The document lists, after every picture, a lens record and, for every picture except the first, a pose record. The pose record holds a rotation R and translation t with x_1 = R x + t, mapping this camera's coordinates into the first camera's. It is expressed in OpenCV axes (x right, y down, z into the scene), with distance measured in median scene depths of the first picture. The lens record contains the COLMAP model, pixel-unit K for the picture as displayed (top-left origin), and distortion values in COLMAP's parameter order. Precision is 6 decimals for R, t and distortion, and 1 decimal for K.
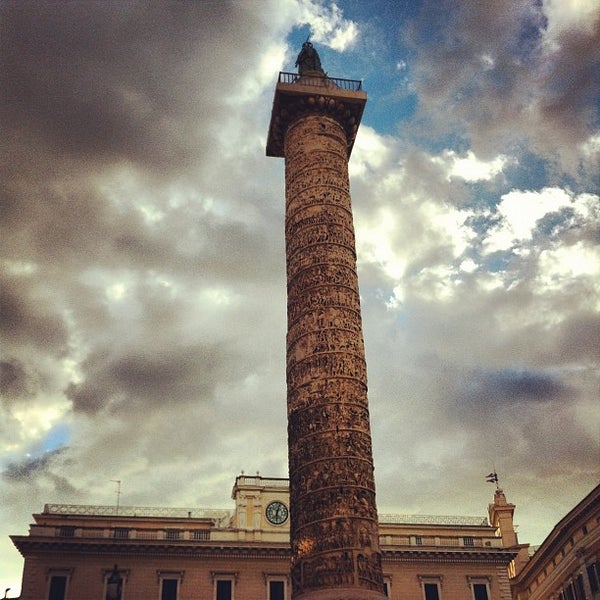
lens RADIAL K [[764.7, 0, 292.4], [0, 764.7, 298.0], [0, 0, 1]] dist [0.110692, -0.419305]
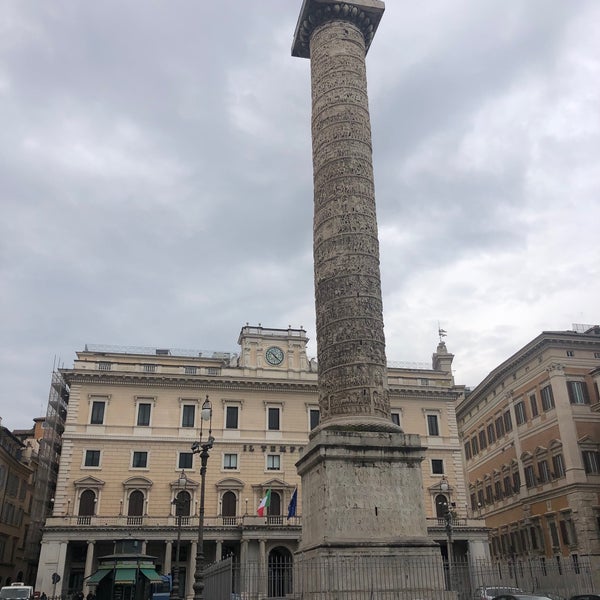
lens RADIAL K [[648.0, 0, 290.8], [0, 648.0, 298.6], [0, 0, 1]] dist [0.087554, -0.202120]
pose [[0.998649, 0.031868, 0.041050, -0.073124], [-0.038899, 0.982188, 0.183831, -0.010530], [-0.034460, -0.185179, 0.982100, -0.027007]]
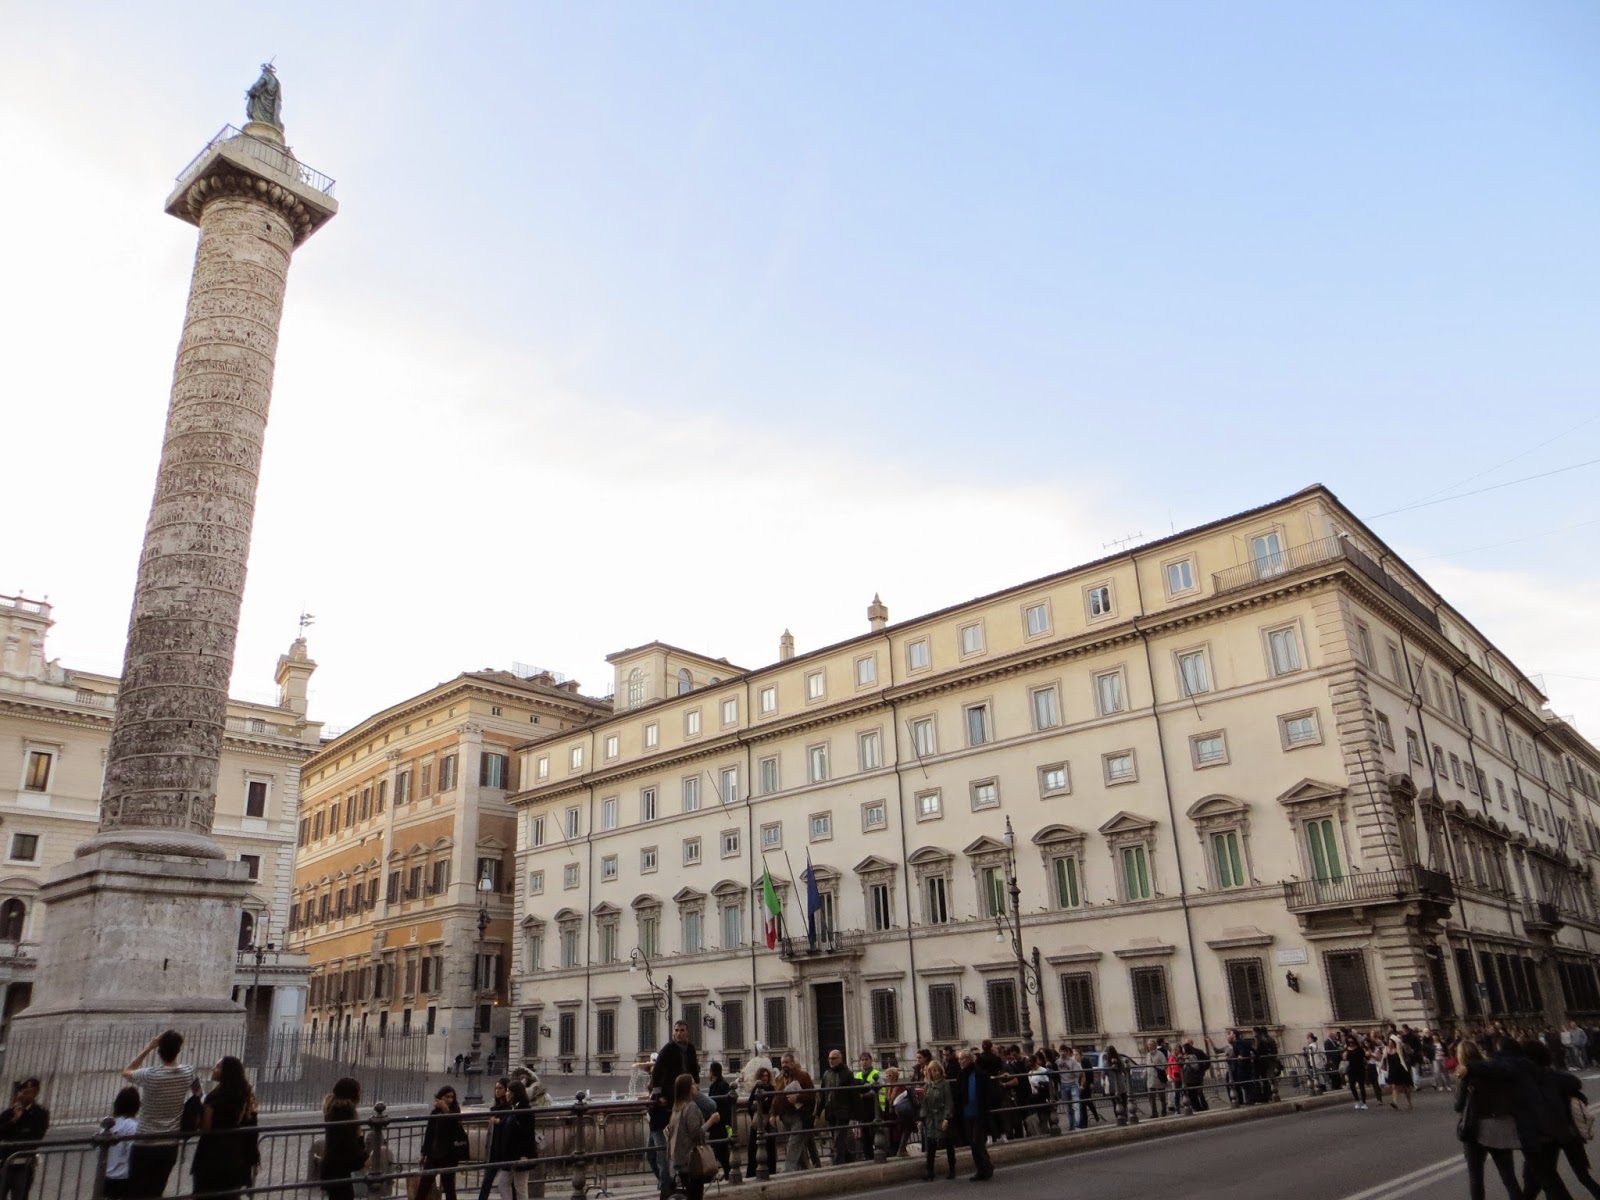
lens RADIAL K [[1179.8, 0, 801.9], [0, 1179.8, 620.1], [0, 0, 1]] dist [-0.027178, 0.001280]
pose [[0.755076, 0.218749, 0.618069, -0.194535], [-0.361827, 0.925176, 0.114592, -0.198297], [-0.546755, -0.310159, 0.777727, -0.288737]]
